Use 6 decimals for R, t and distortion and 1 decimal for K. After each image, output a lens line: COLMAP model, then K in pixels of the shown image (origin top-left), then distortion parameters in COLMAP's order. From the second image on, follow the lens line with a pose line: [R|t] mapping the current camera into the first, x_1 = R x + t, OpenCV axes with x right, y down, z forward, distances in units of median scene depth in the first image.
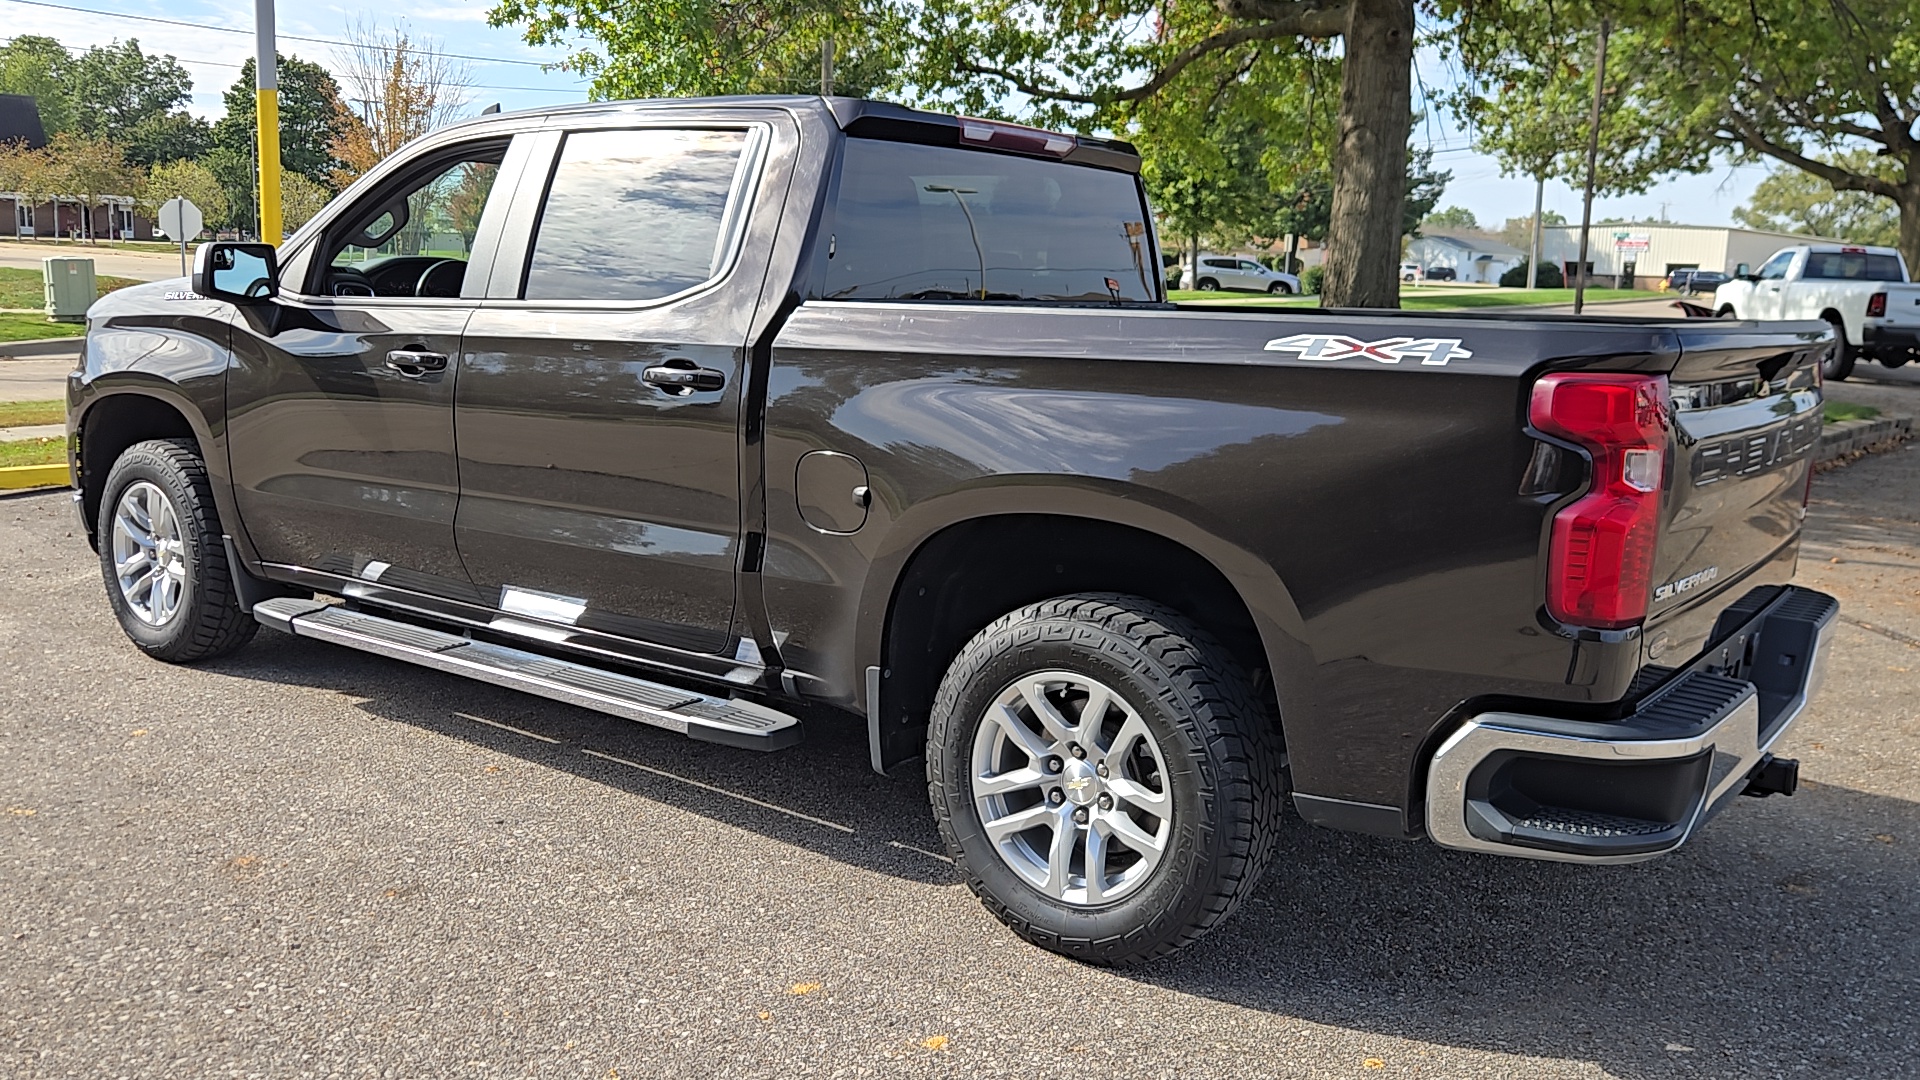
lens RADIAL K [[1601.4, 0, 956.0], [0, 1601.4, 534.0], [0, 0, 1]] dist [0.007307, -0.004190]
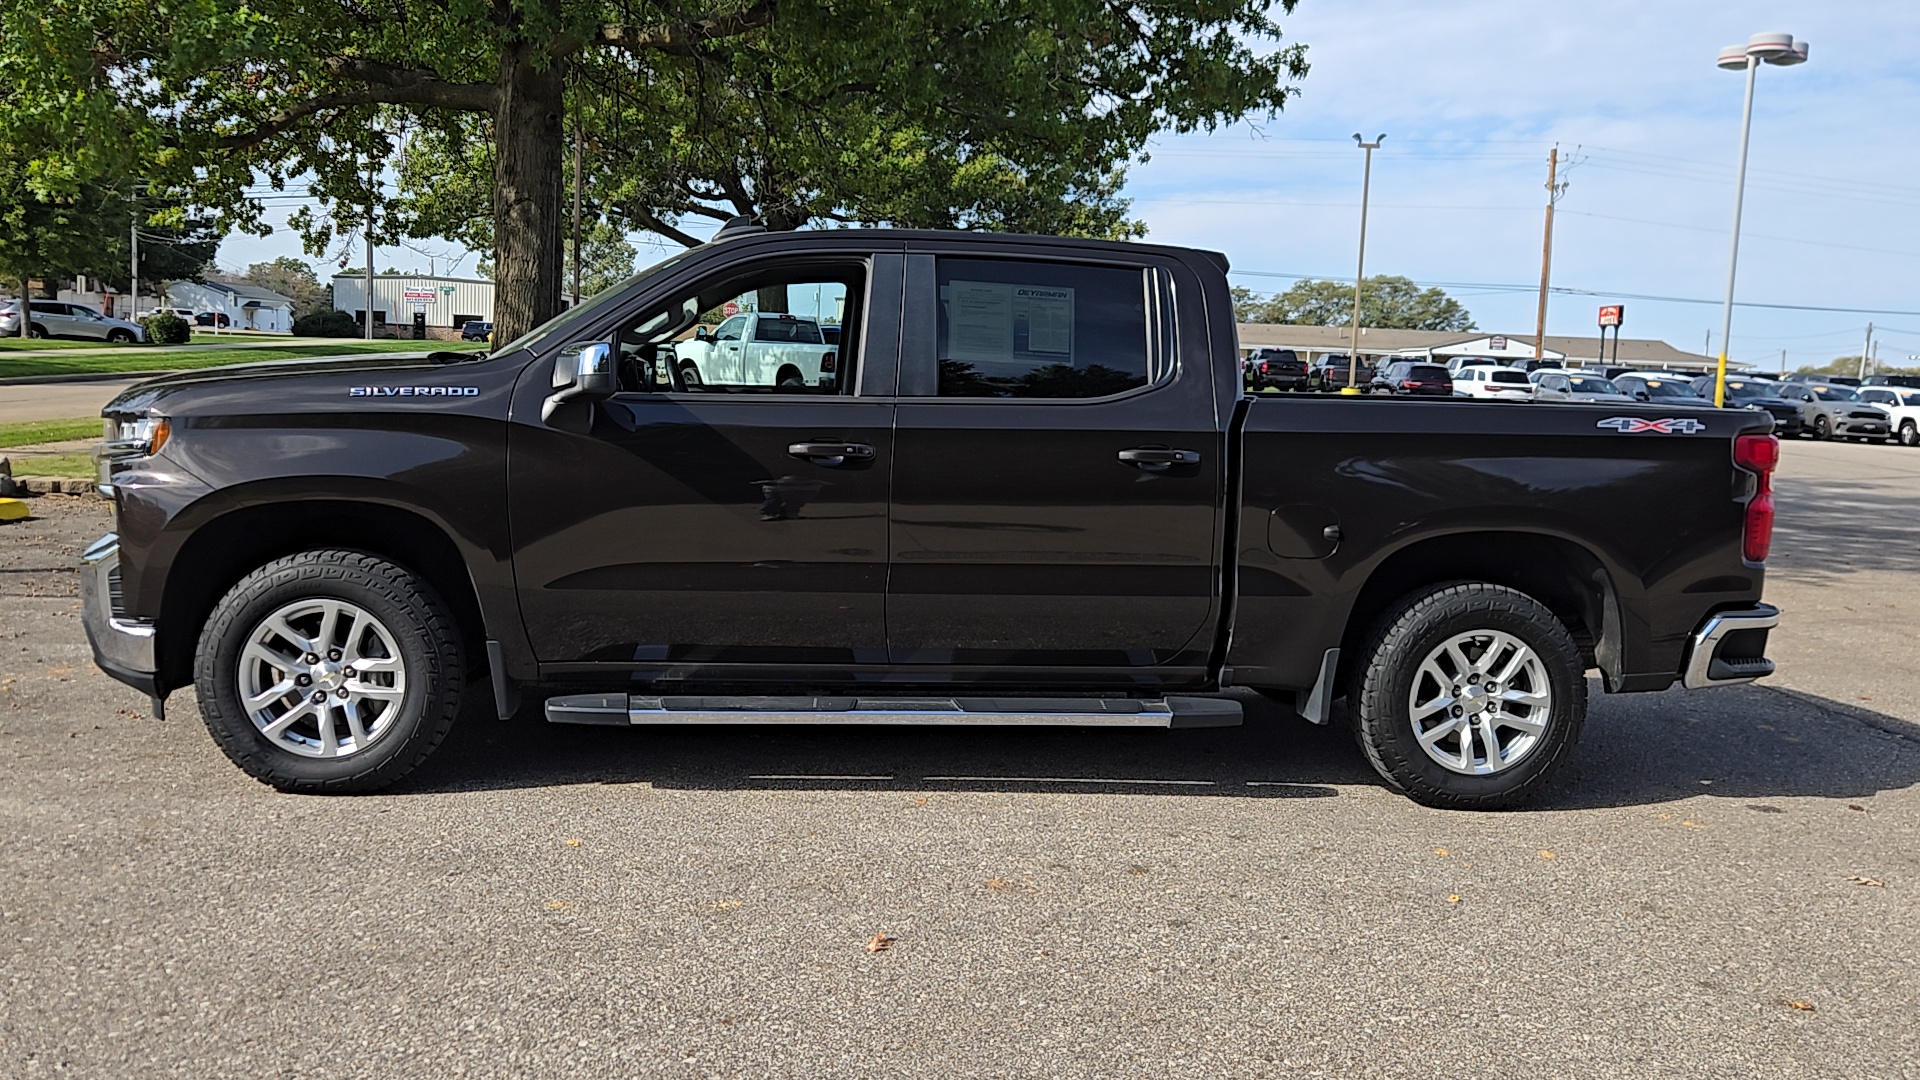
lens RADIAL K [[1579.6, 0, 960.0], [0, 1579.6, 540.0], [0, 0, 1]] dist [0.016545, -0.011644]
pose [[0.740470, -0.075446, 0.667841, -1.322310], [0.091360, 0.995755, 0.011194, -0.065712], [-0.665851, 0.052725, 0.744220, 0.158764]]
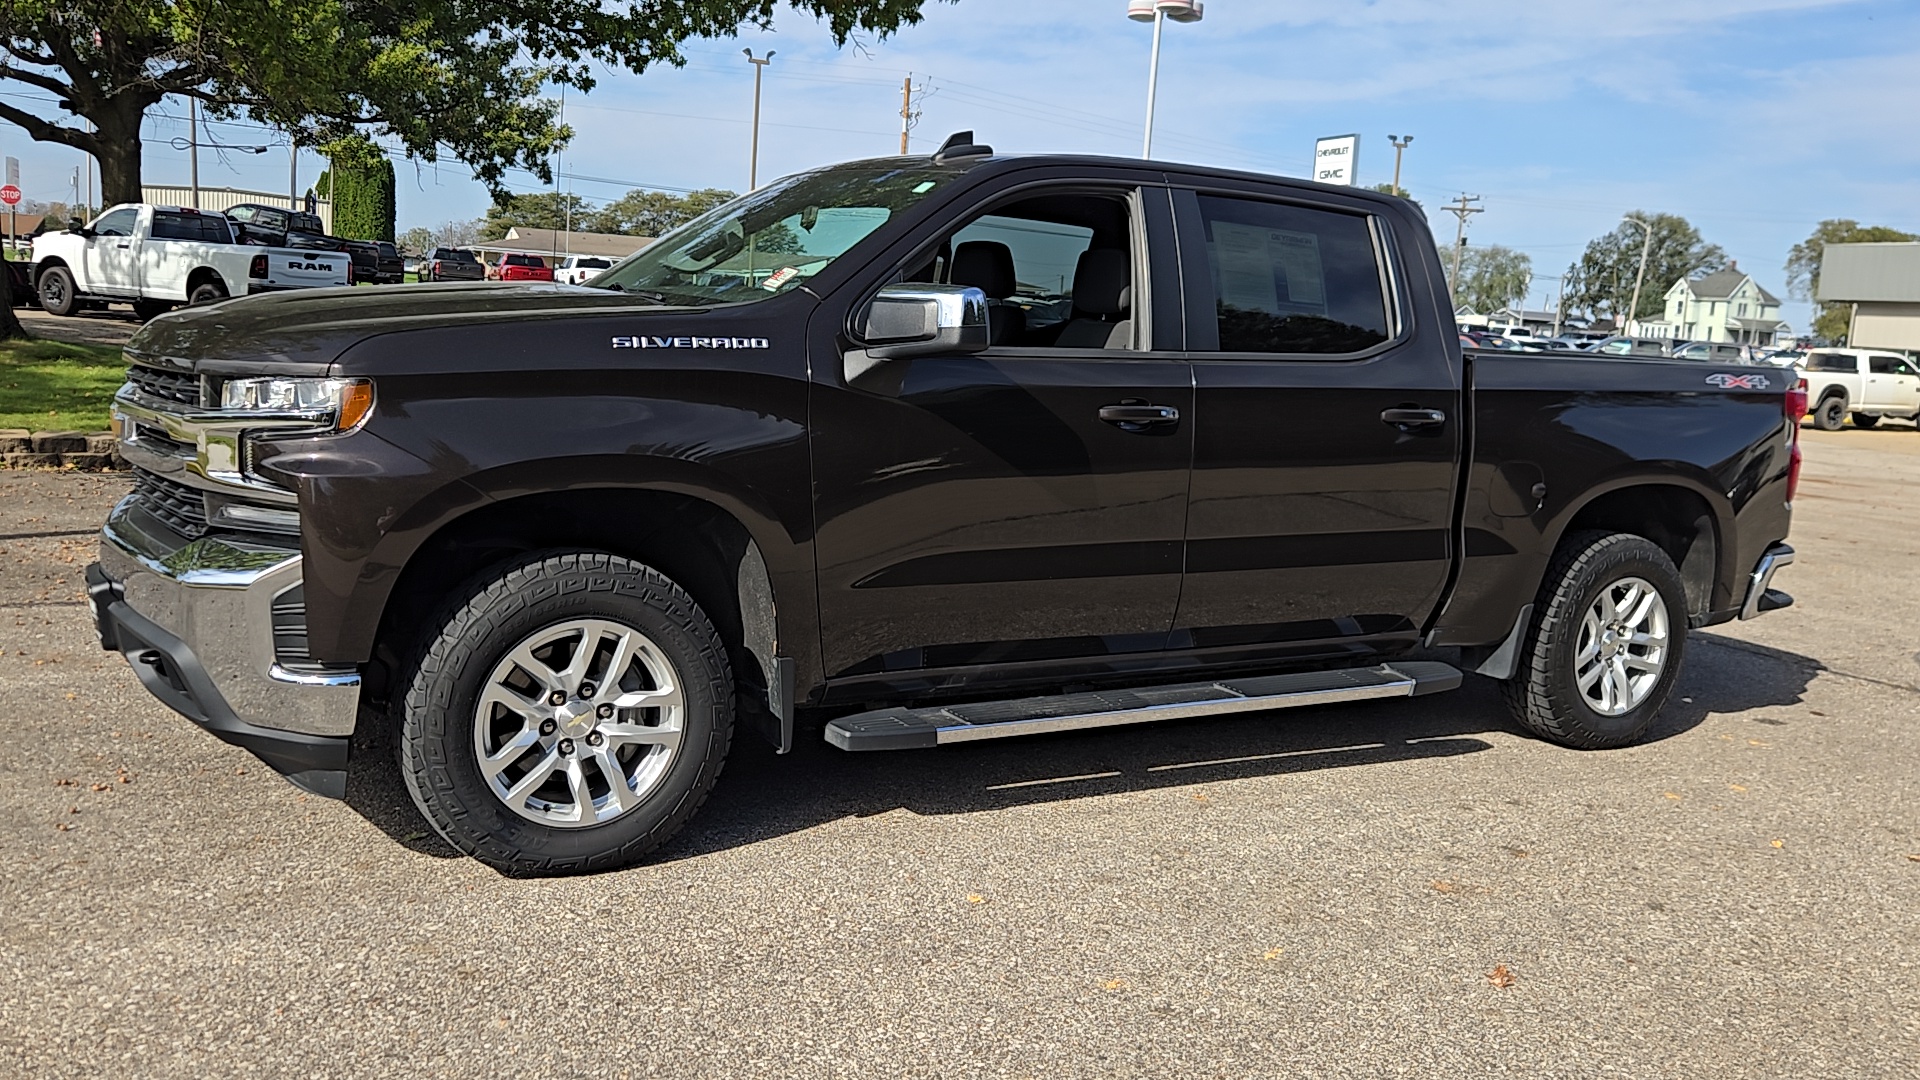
lens RADIAL K [[1577.0, 0, 913.2], [0, 1577.0, 539.4], [0, 0, 1]] dist [0.010529, 0.002339]
pose [[0.409238, -0.137398, 0.902023, -1.666217], [0.097198, 0.989536, 0.106631, -0.195405], [-0.907236, 0.044038, 0.418311, 0.952440]]
